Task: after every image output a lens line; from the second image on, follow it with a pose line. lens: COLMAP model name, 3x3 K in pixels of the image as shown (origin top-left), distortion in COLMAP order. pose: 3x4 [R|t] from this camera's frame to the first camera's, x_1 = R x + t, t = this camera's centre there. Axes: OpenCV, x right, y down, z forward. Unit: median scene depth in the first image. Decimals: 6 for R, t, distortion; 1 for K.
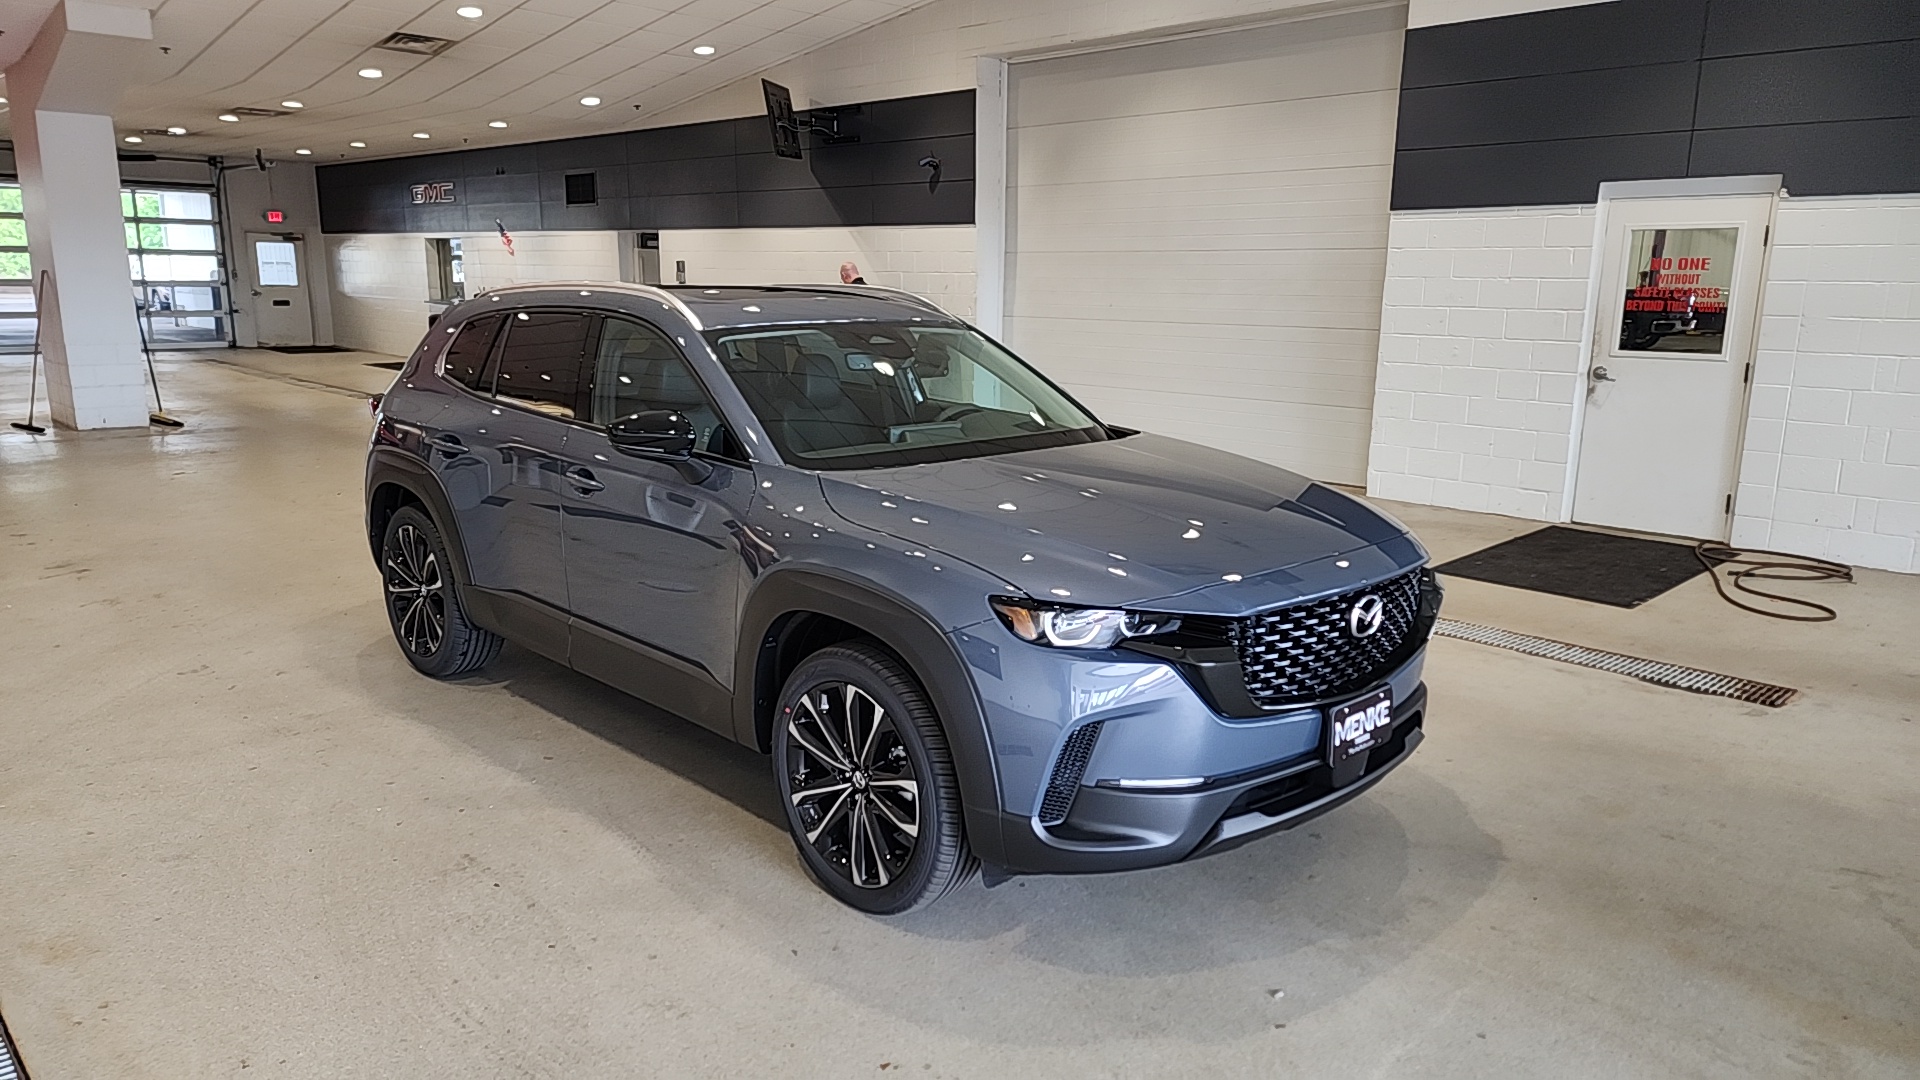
lens RADIAL K [[1278.2, 0, 972.5], [0, 1278.2, 532.6], [0, 0, 1]] dist [0.081891, -0.068296]
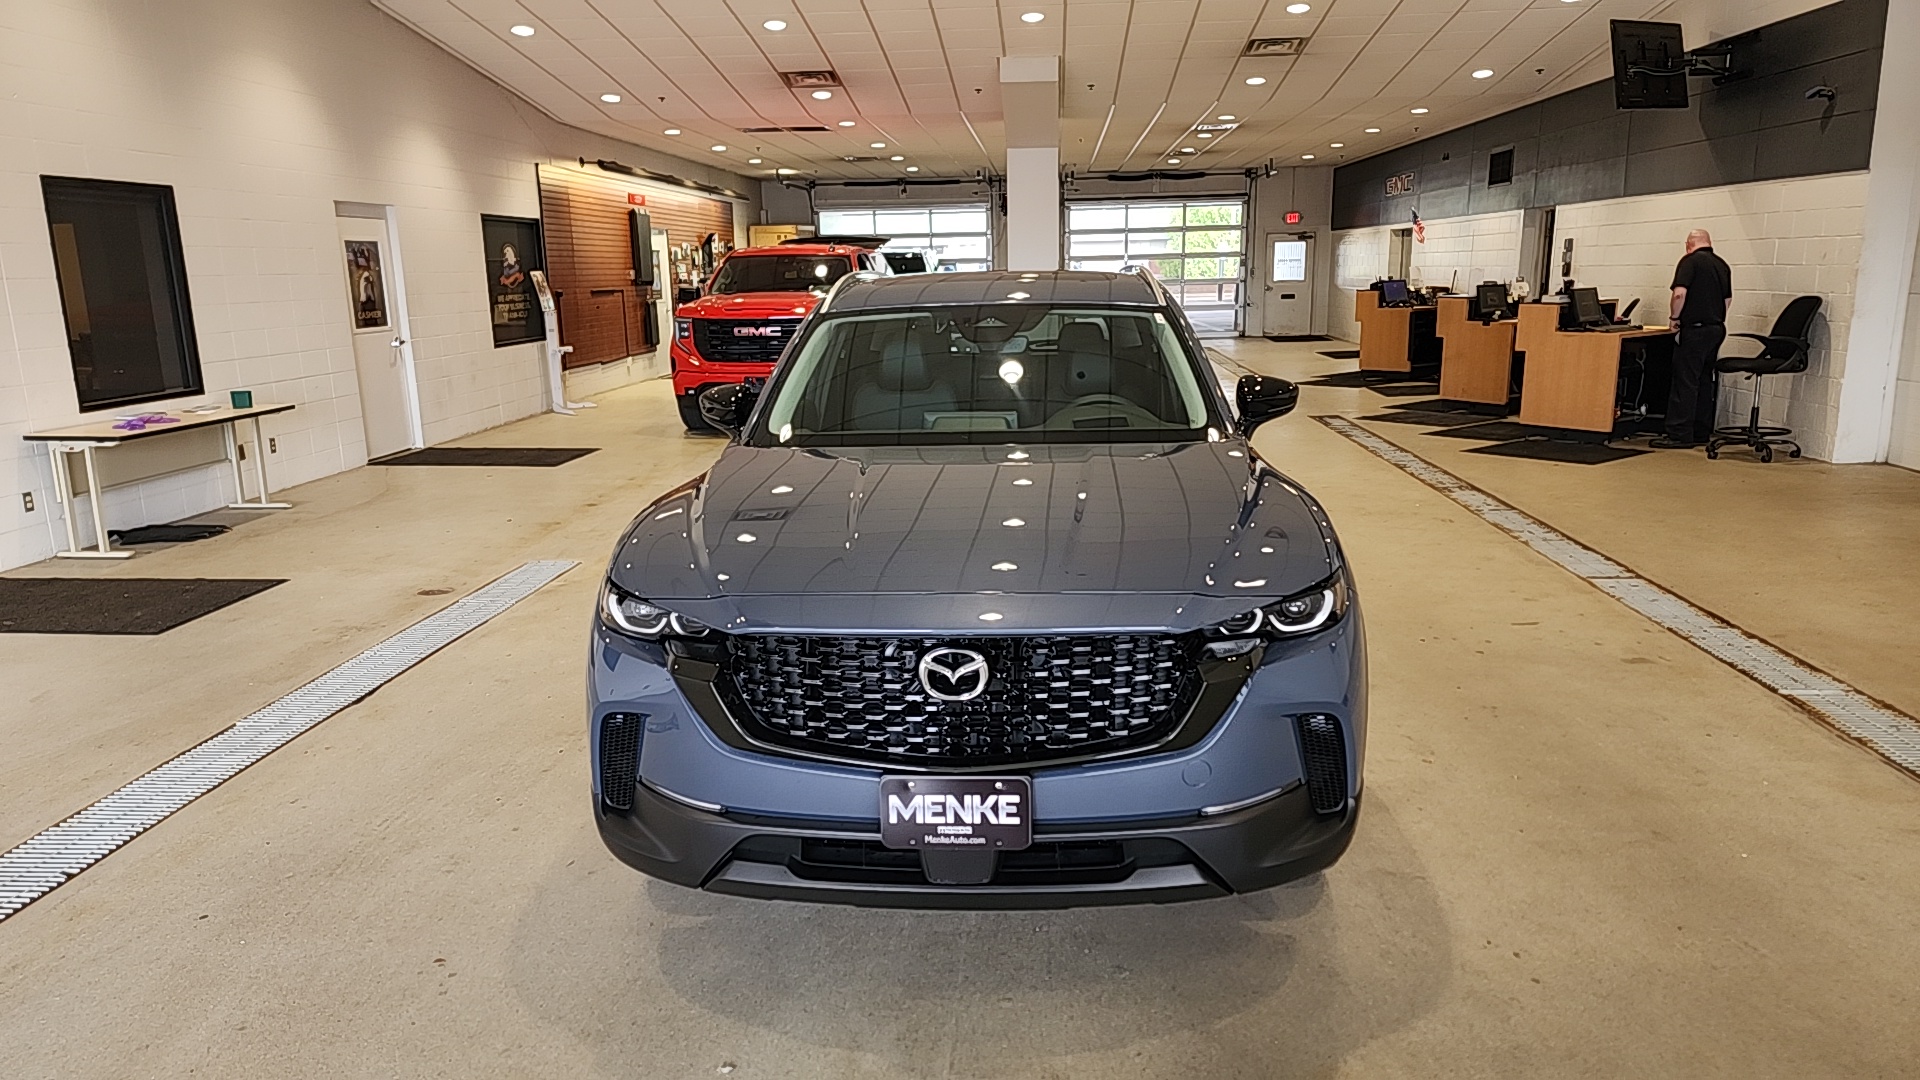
lens RADIAL K [[1276.6, 0, 976.1], [0, 1276.6, 547.7], [0, 0, 1]] dist [0.080571, -0.070415]
pose [[0.672563, 0.131325, -0.728295, 0.295113], [-0.117500, 0.990595, 0.070114, -0.023290], [0.730653, 0.038419, 0.681668, 0.160670]]
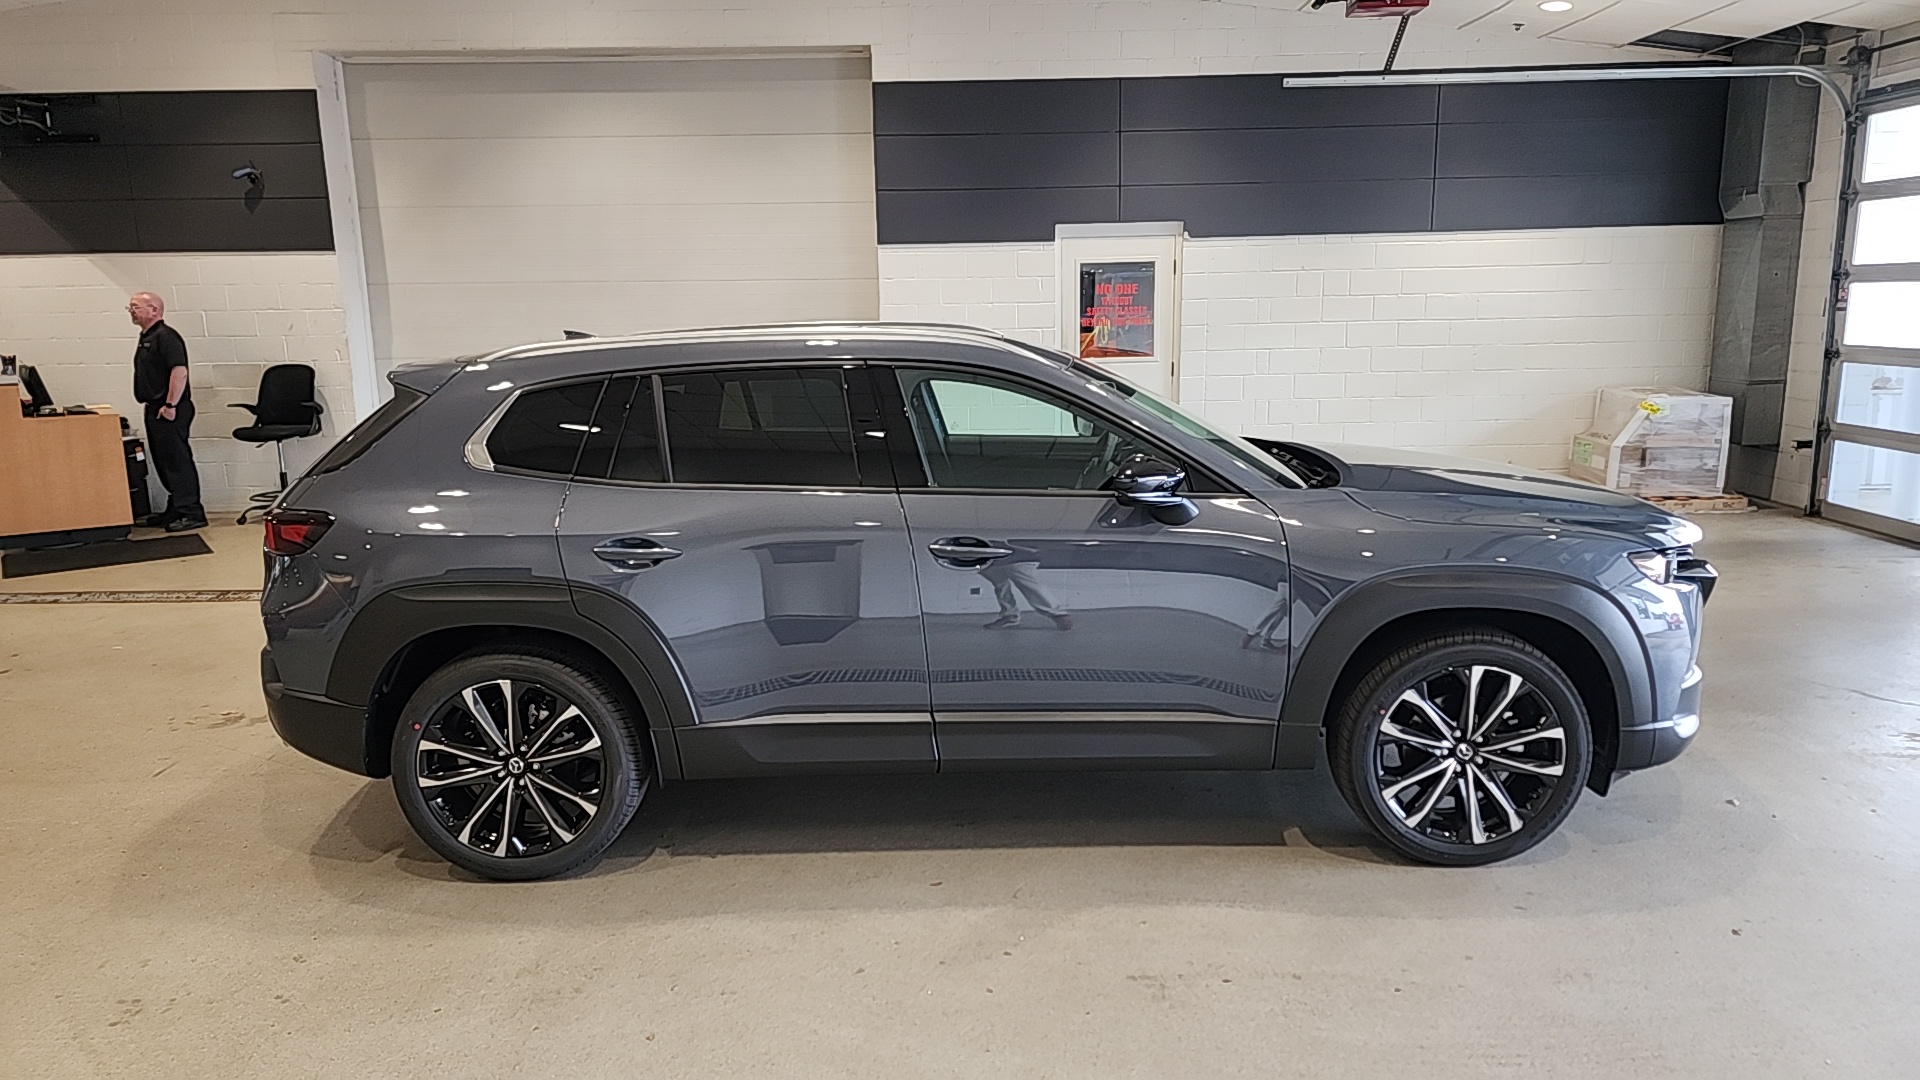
lens RADIAL K [[1278.2, 0, 972.5], [0, 1278.2, 532.6], [0, 0, 1]] dist [0.081891, -0.068296]
pose [[0.707422, -0.152000, 0.690253, -0.398655], [0.166393, 0.984969, 0.046368, -0.041425], [-0.686926, 0.082051, 0.722080, 0.162561]]
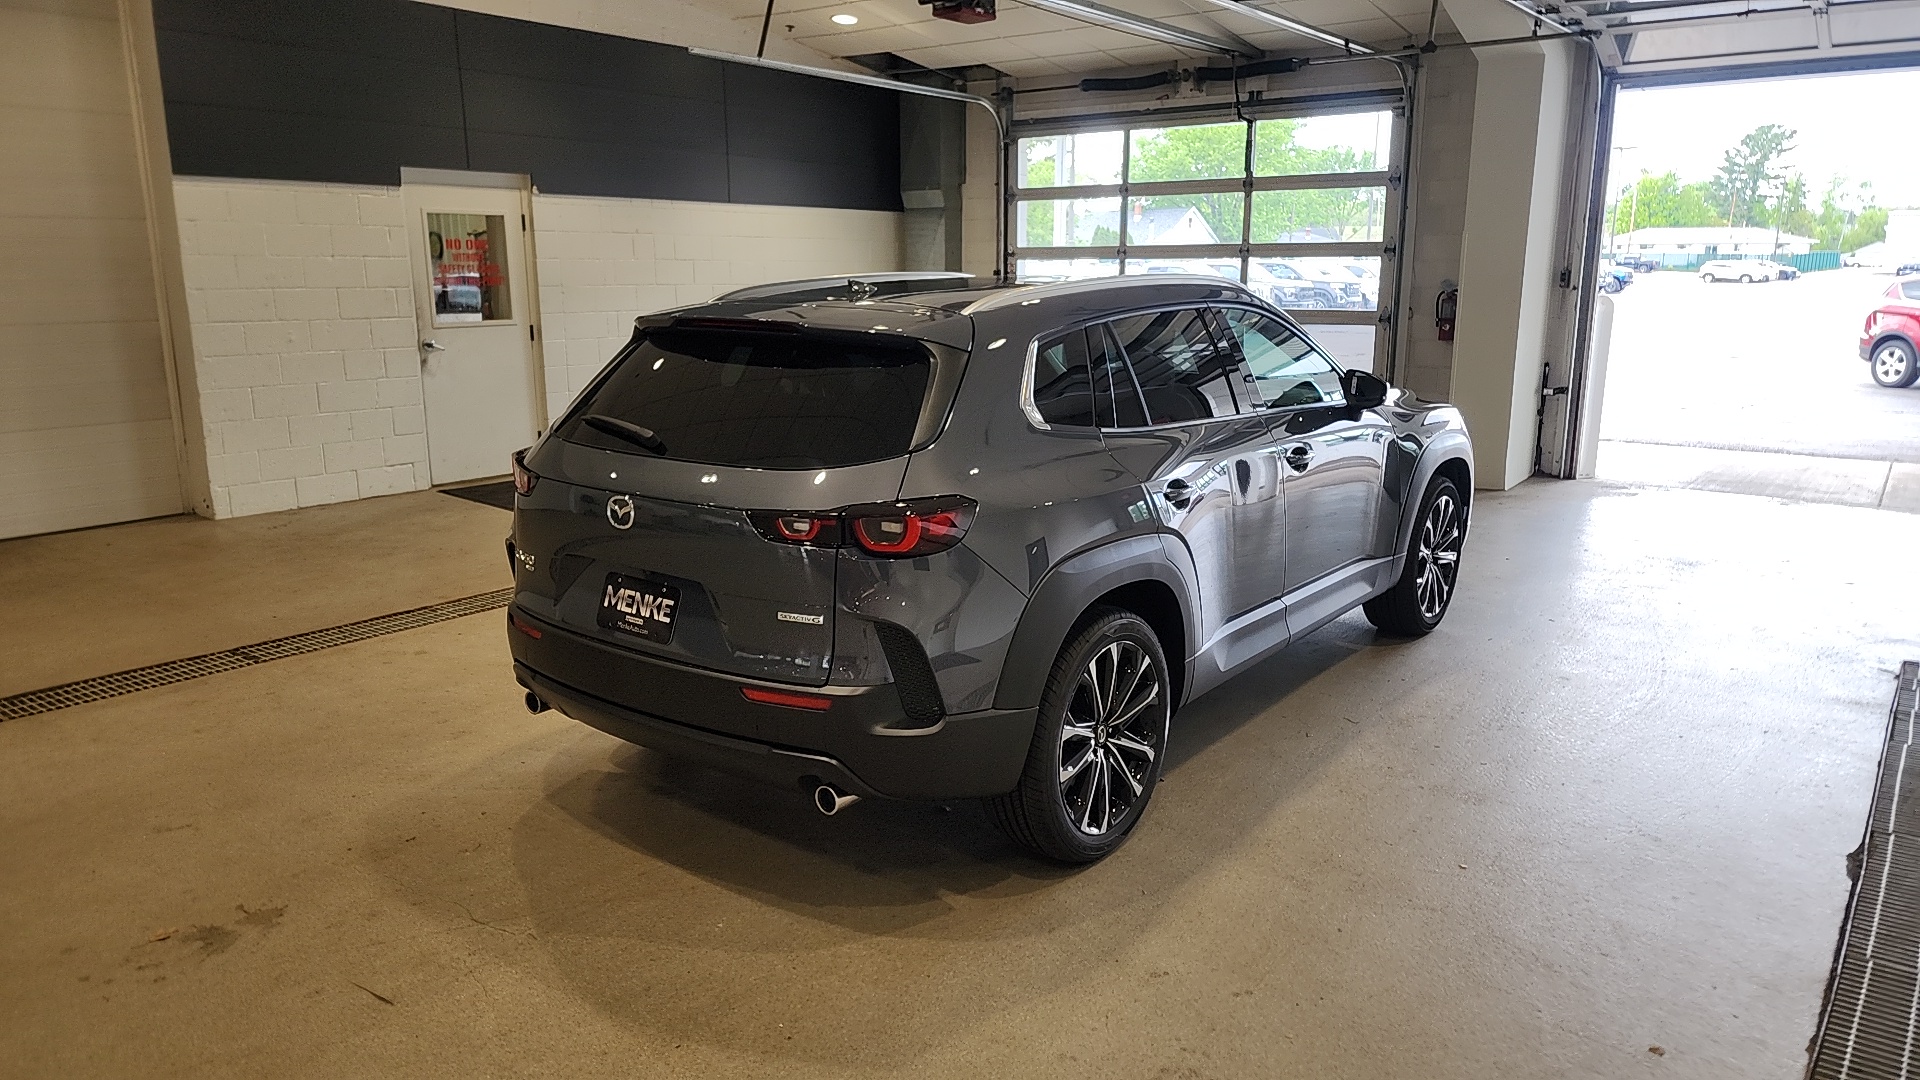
lens RADIAL K [[1278.2, 0, 972.5], [0, 1278.2, 532.6], [0, 0, 1]] dist [0.081891, -0.068296]
pose [[-0.138591, -0.218394, 0.965969, -0.574810], [0.195620, 0.950128, 0.242879, -0.128897], [-0.970837, 0.222624, -0.088957, 0.602743]]
